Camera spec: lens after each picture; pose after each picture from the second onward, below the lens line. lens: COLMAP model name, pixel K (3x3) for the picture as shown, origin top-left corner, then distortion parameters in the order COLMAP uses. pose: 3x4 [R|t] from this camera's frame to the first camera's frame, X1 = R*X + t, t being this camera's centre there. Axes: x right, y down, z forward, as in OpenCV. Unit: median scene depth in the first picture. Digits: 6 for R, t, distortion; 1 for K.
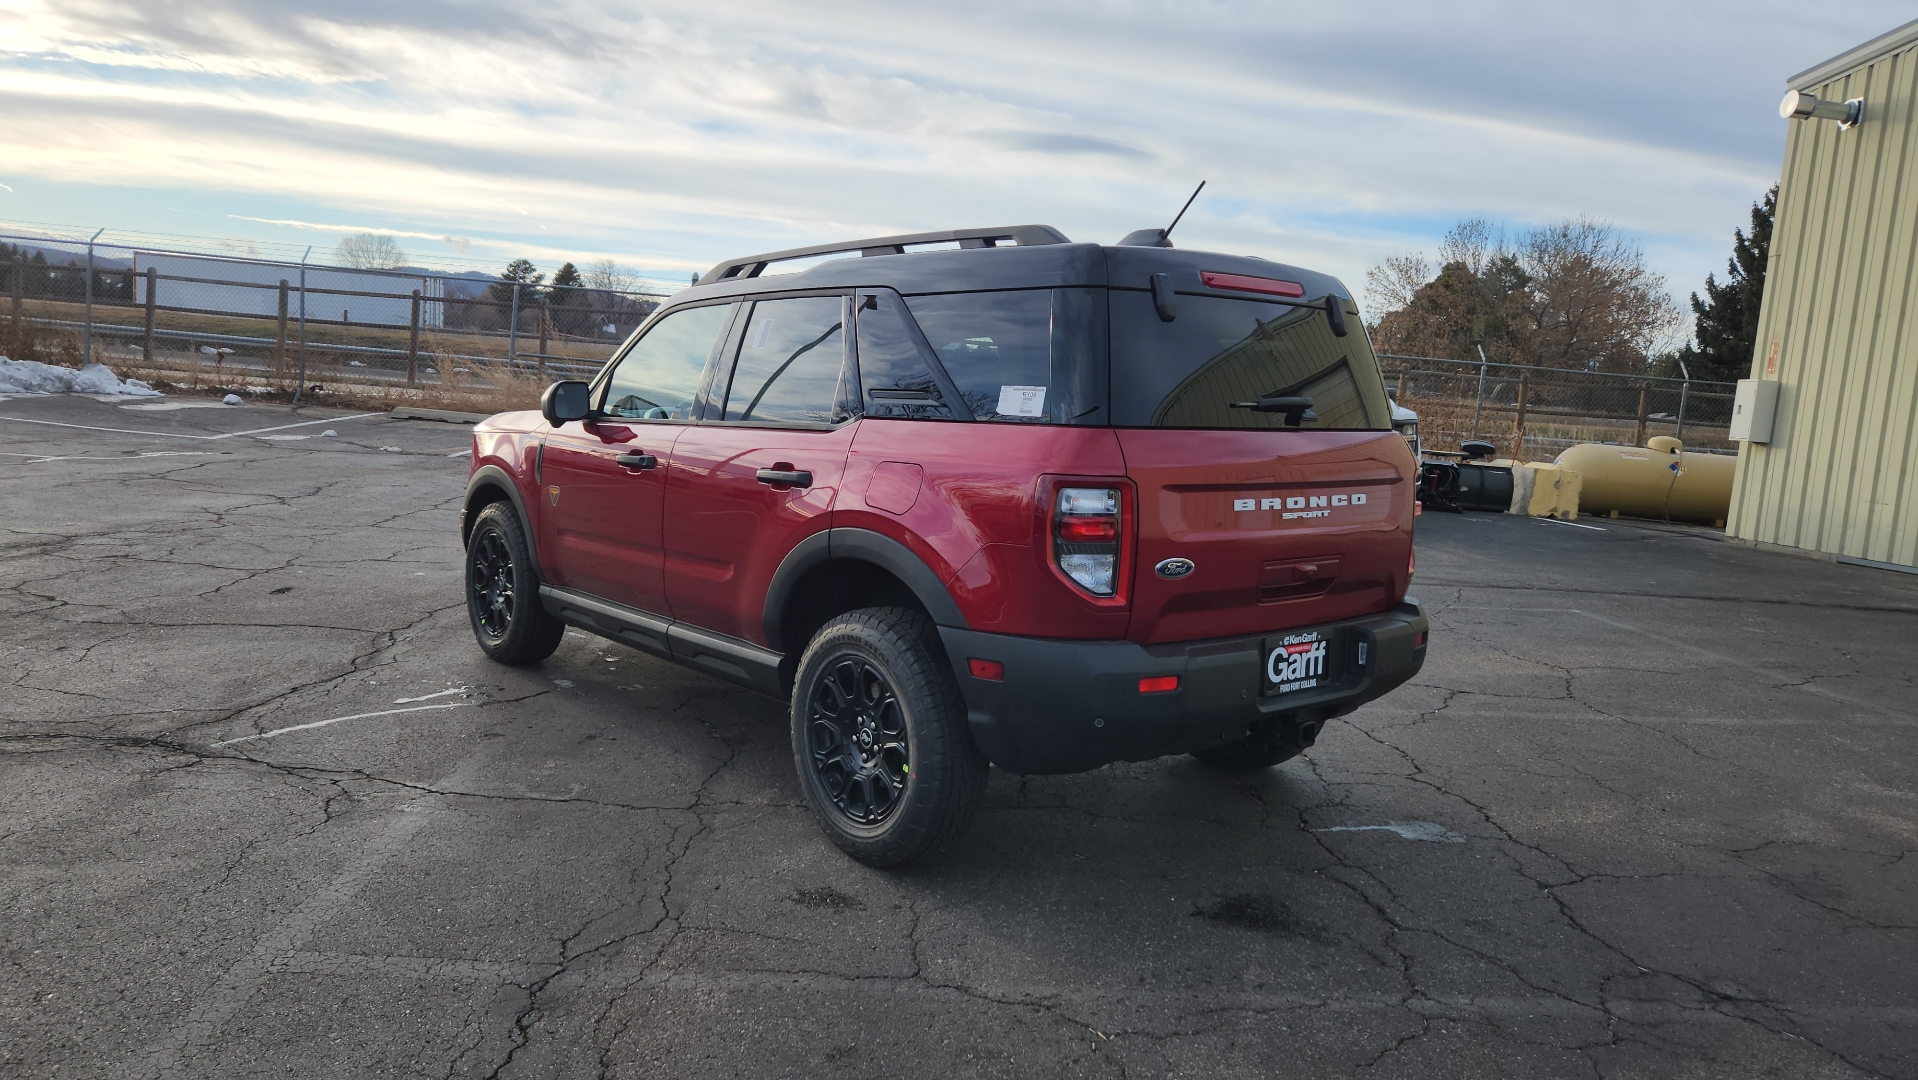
lens RADIAL K [[1267.7, 0, 907.6], [0, 1267.7, 514.6], [0, 0, 1]] dist [0.074577, -0.062192]
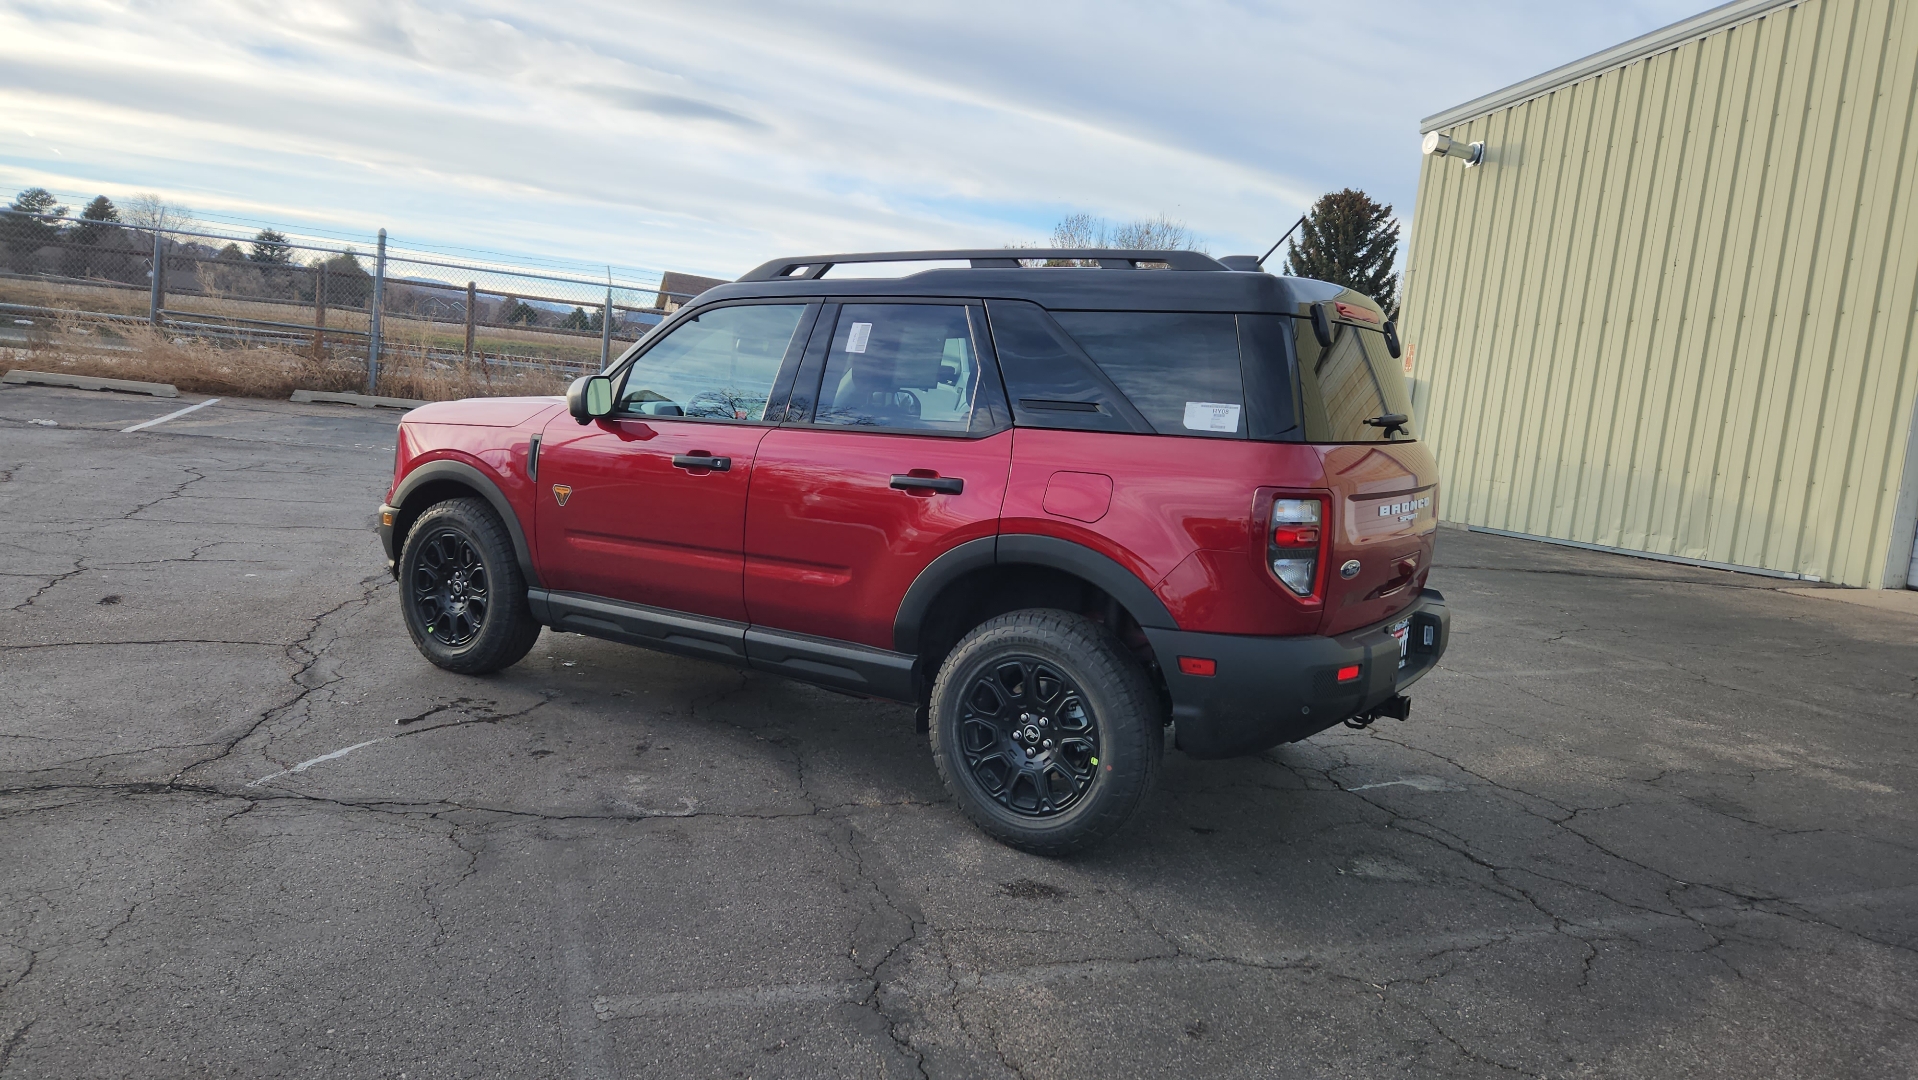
lens RADIAL K [[1274.2, 0, 907.4], [0, 1274.2, 512.4], [0, 0, 1]] dist [0.073847, -0.061041]
pose [[0.956560, -0.011165, 0.291323, -0.435295], [0.005099, 0.999754, 0.021573, -0.030120], [-0.291492, -0.019150, 0.956382, 0.026702]]
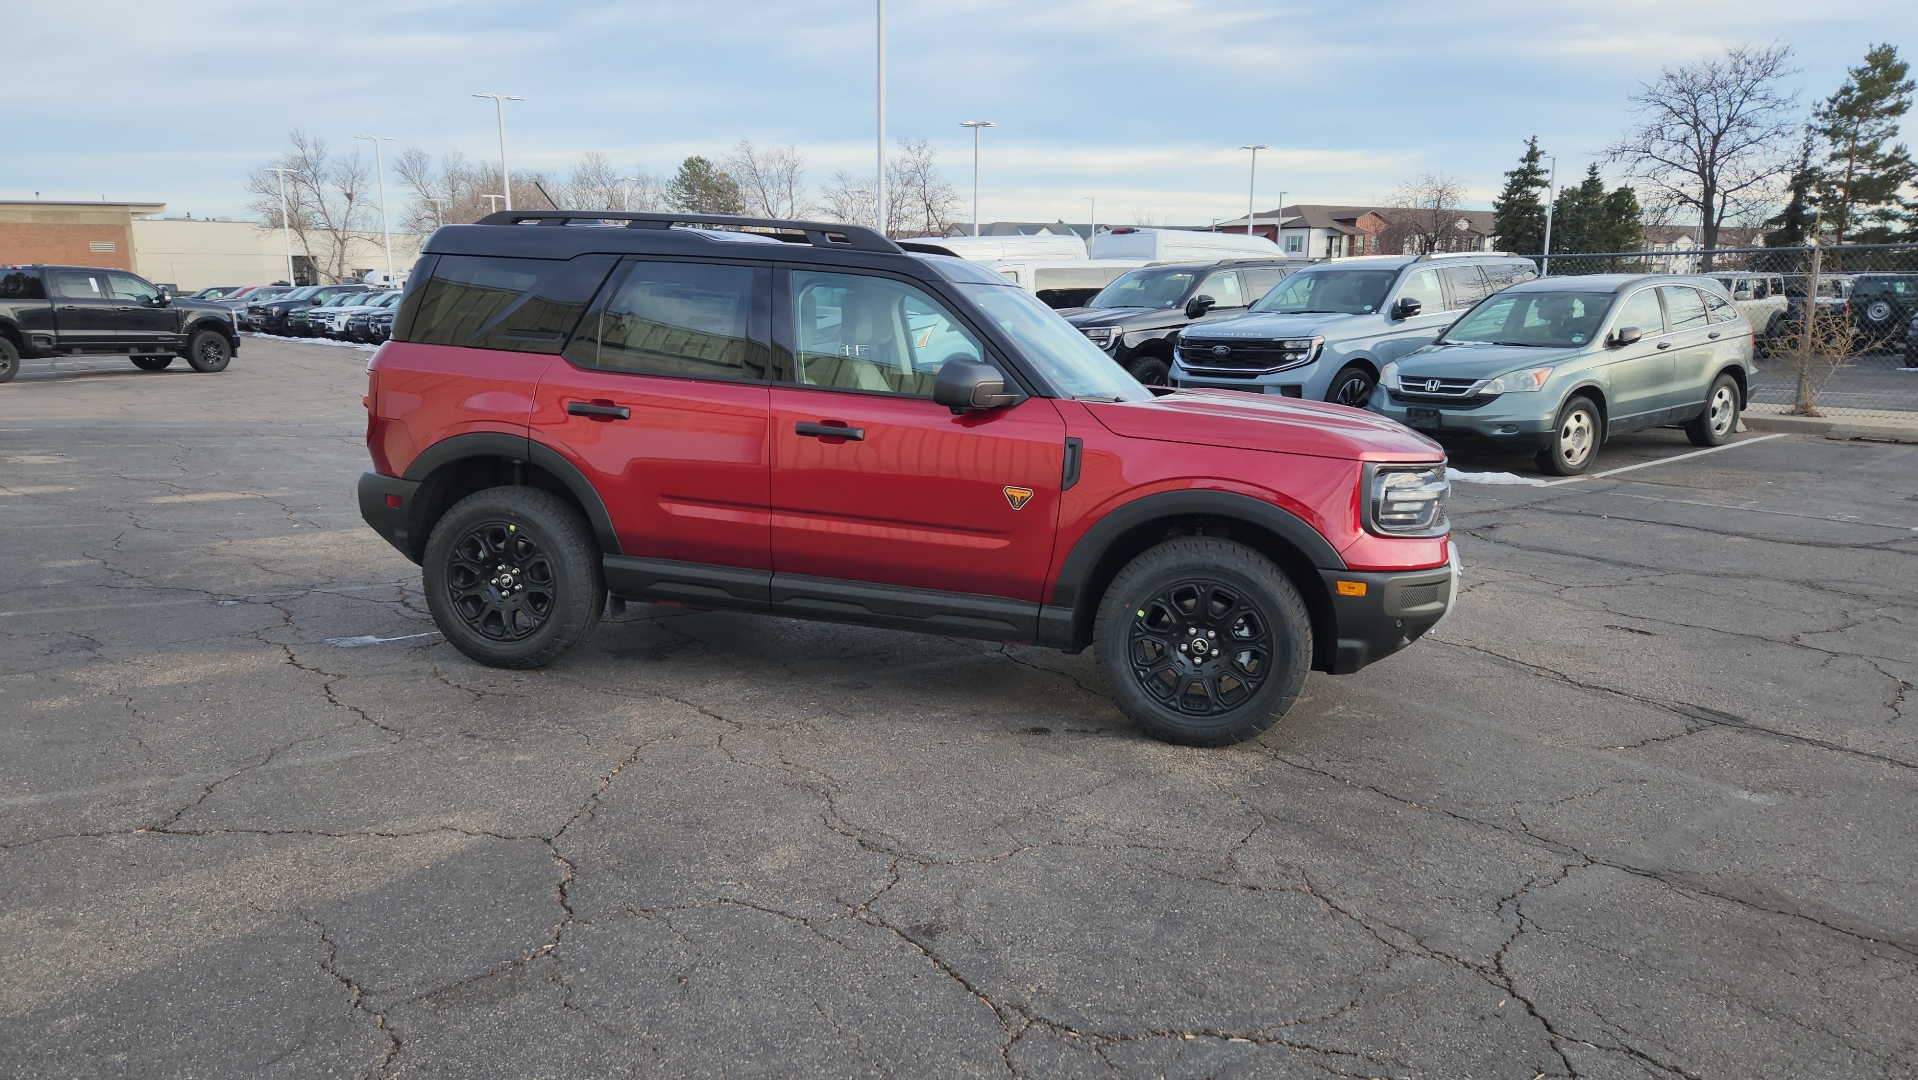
lens RADIAL K [[1276.7, 0, 959.0], [0, 1276.7, 540.0], [0, 0, 1]] dist [0.072480, -0.057897]
pose [[-0.791988, 0.033174, -0.609635, 0.803575], [-0.132299, 0.965473, 0.224410, -0.266222], [0.596030, 0.258384, -0.760254, 2.639271]]
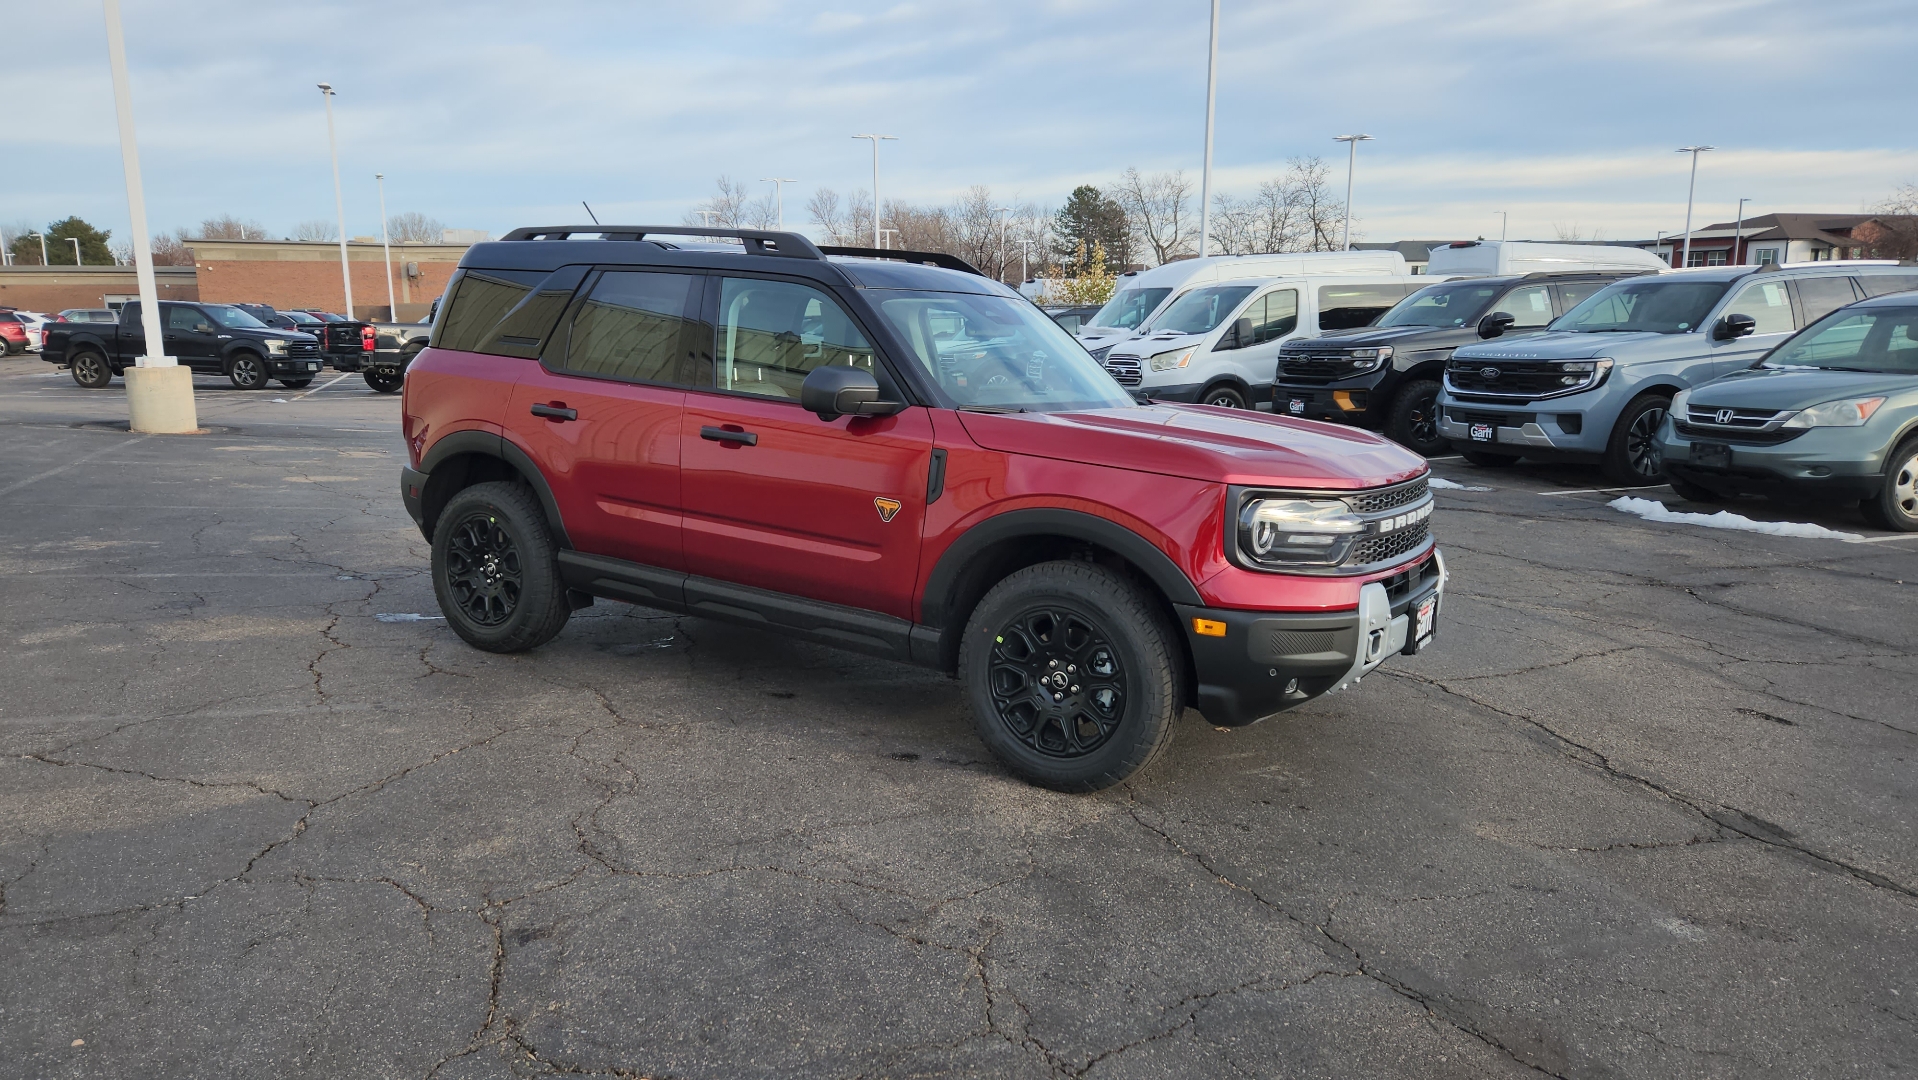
lens RADIAL K [[1284.4, 0, 943.4], [0, 1284.4, 529.1], [0, 0, 1]] dist [0.076387, -0.067750]
pose [[-0.939824, -0.026881, -0.340600, 0.362986], [-0.112603, 0.965572, 0.234504, -0.303182], [0.322570, 0.258745, -0.910494, 2.826935]]
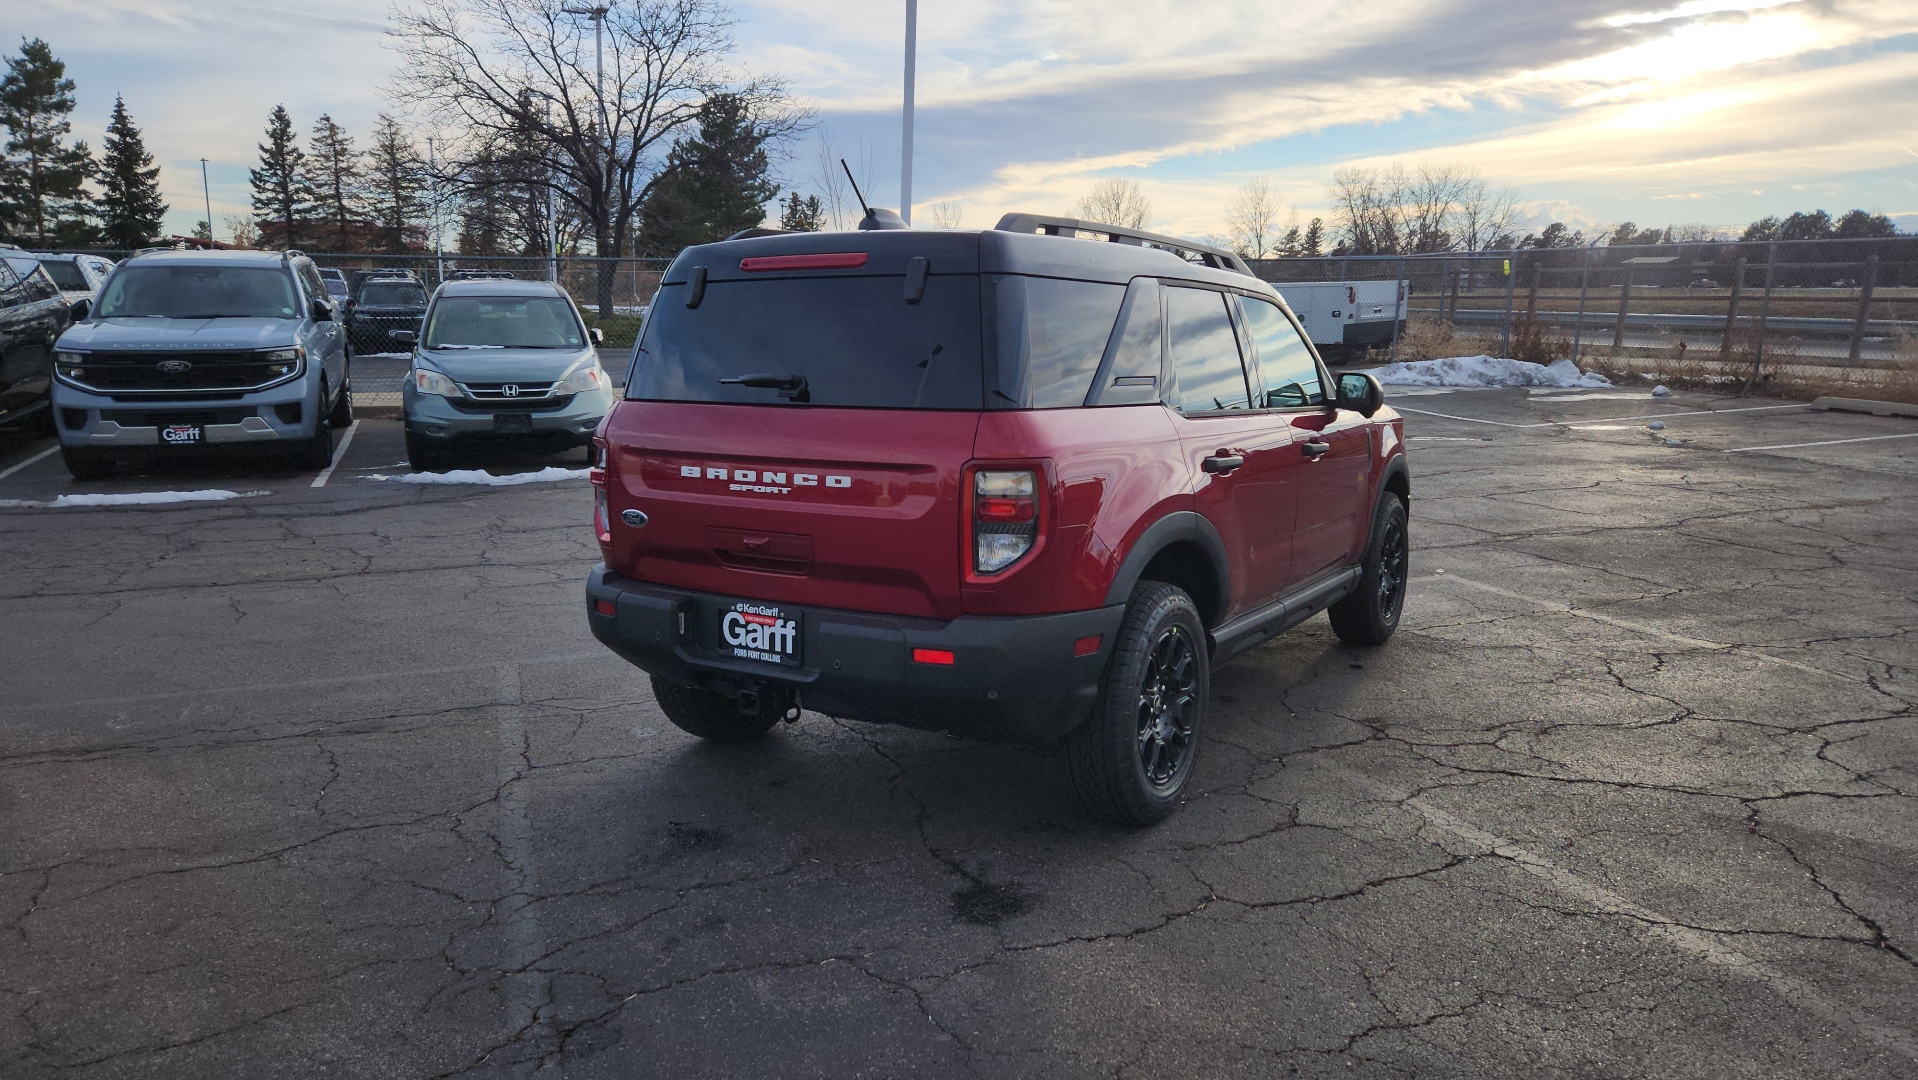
lens RADIAL K [[1263.3, 0, 926.2], [0, 1263.3, 534.4], [0, 0, 1]] dist [0.076632, -0.060793]
pose [[0.321146, 0.100727, -0.941658, 1.255886], [-0.082313, 0.993533, 0.078203, -0.051356], [0.943446, 0.052396, 0.327361, 0.766772]]
